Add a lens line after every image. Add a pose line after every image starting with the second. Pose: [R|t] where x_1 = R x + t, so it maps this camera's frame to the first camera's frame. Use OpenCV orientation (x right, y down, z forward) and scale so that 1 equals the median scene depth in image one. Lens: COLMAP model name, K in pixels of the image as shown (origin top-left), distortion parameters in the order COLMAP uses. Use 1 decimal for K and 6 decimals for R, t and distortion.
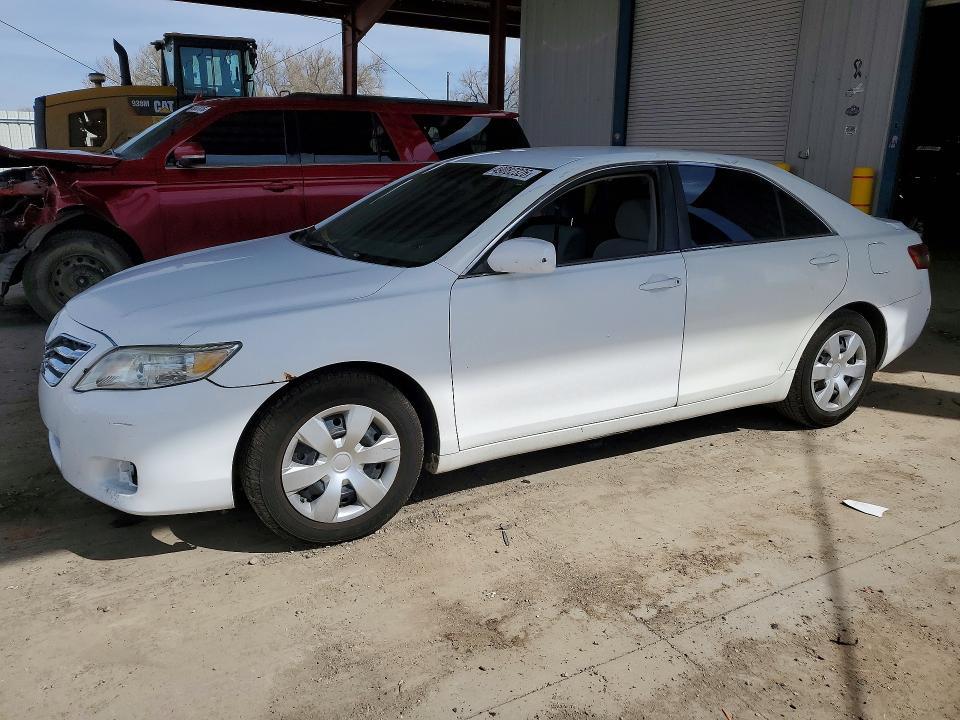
lens RADIAL K [[760.7, 0, 470.0], [0, 760.7, 364.5], [0, 0, 1]] dist [0.009109, 0.019858]
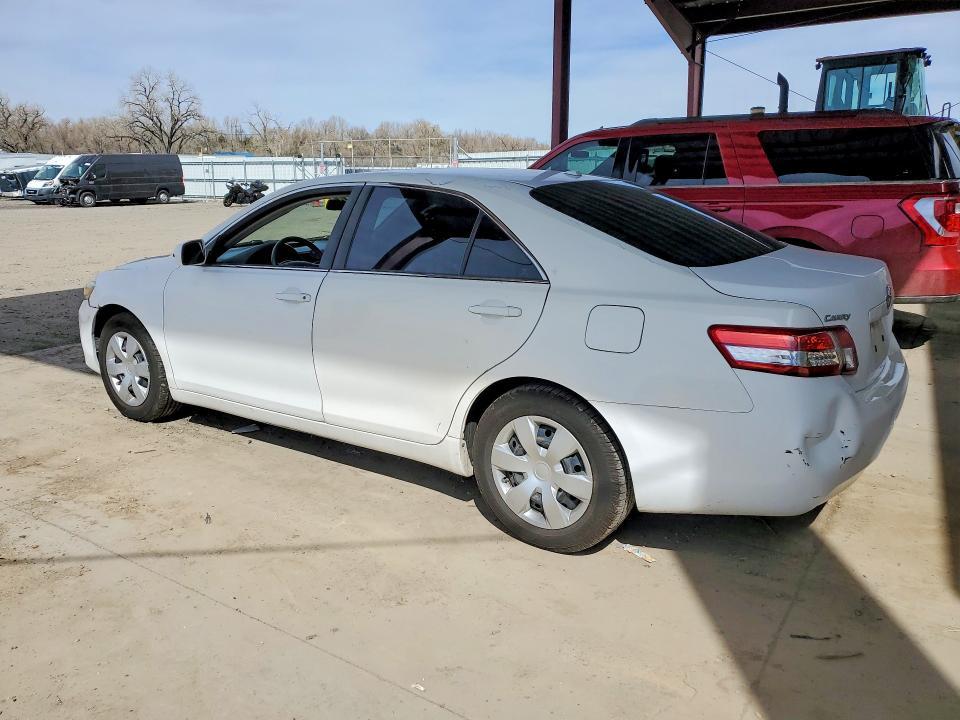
lens RADIAL K [[760.7, 0, 469.7], [0, 760.7, 354.2], [0, 0, 1]] dist [0.009109, 0.019858]
pose [[0.416589, 0.185806, -0.889904, 1.306152], [-0.223951, 0.969698, 0.097629, -0.186474], [0.881078, 0.158624, 0.445577, 0.741316]]
